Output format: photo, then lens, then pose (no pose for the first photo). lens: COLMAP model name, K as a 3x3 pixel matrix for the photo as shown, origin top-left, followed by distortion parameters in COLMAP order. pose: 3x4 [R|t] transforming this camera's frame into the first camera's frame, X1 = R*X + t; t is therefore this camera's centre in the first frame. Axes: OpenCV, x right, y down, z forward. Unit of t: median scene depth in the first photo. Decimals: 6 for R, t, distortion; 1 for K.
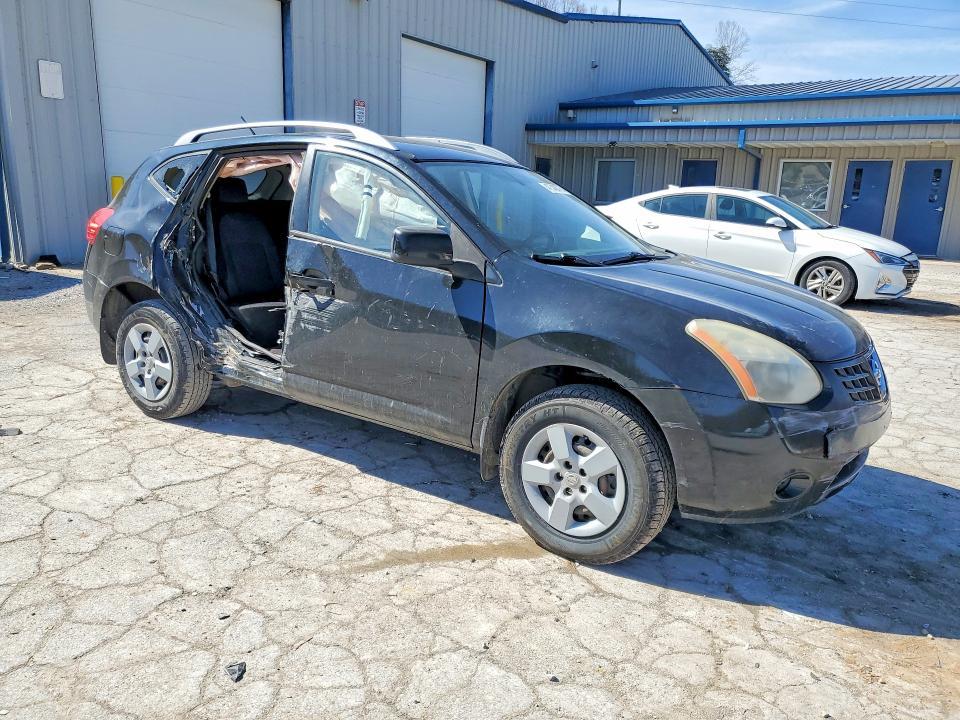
lens RADIAL K [[751.8, 0, 476.2], [0, 751.8, 368.0], [0, 0, 1]] dist [0.042254, -0.027584]
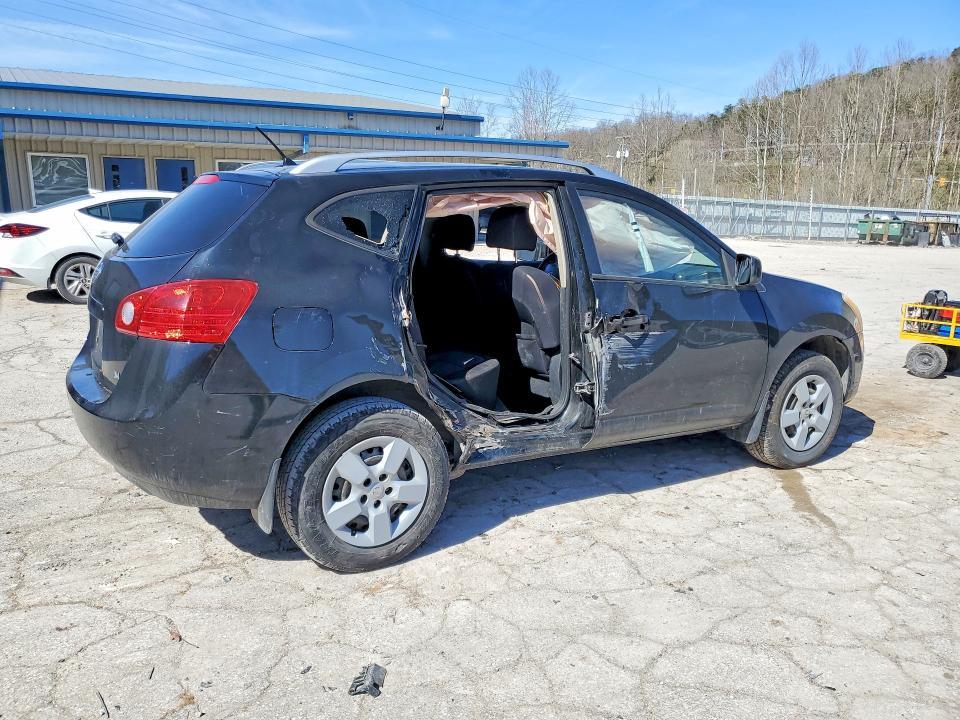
lens RADIAL K [[751.8, 0, 475.8], [0, 751.8, 353.0], [0, 0, 1]] dist [0.042254, -0.027584]
pose [[0.419121, -0.207024, 0.884013, -1.154321], [0.207396, 0.969745, 0.128772, -0.235522], [-0.883926, 0.129370, 0.449376, 0.709156]]
